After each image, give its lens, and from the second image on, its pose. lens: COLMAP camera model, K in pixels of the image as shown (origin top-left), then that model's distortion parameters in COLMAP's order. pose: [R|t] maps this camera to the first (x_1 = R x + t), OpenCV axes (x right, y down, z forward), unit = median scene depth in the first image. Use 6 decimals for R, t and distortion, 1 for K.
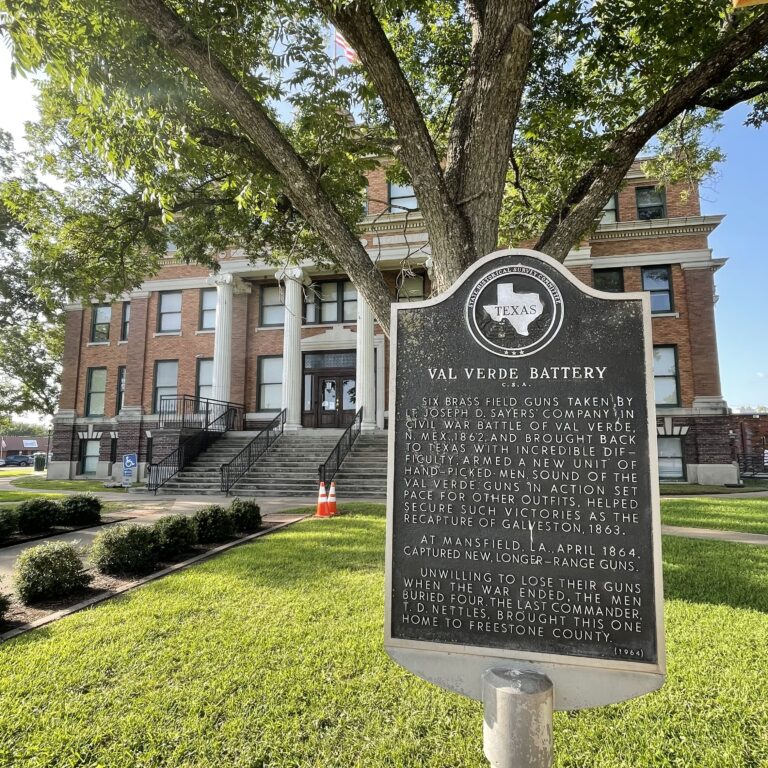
lens RADIAL K [[525.3, 0, 385.1], [0, 525.3, 384.9], [0, 0, 1]] dist [0.002322, -0.004147]
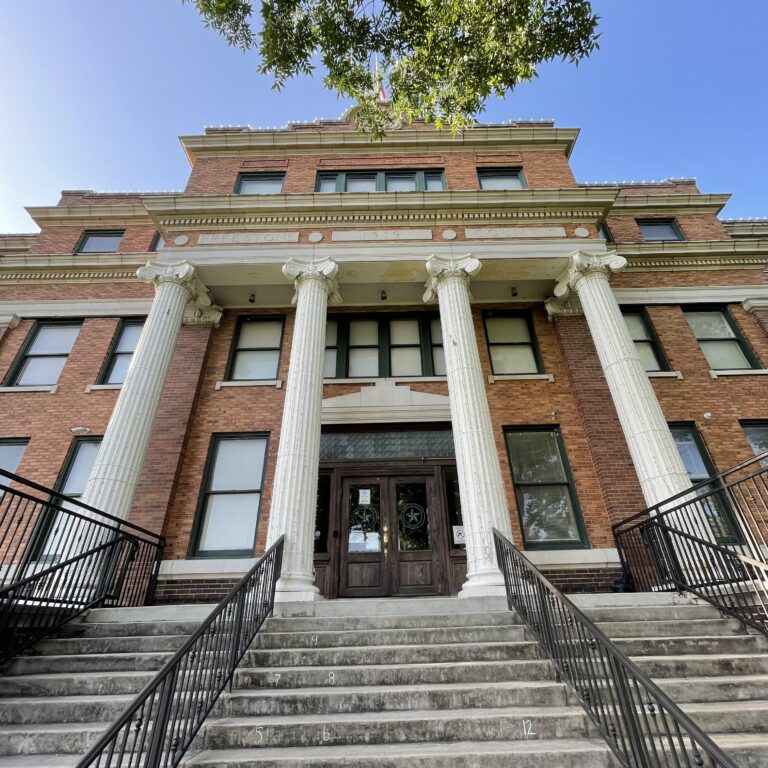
lens RADIAL K [[422.1, 0, 383.2], [0, 422.1, 372.8], [0, 0, 1]] dist [-0.004586, -0.000219]
pose [[0.976733, 0.094193, 0.192668, -0.169799], [-0.004199, 0.906612, -0.421944, 0.059092], [-0.214419, 0.411317, 0.885913, 0.601162]]
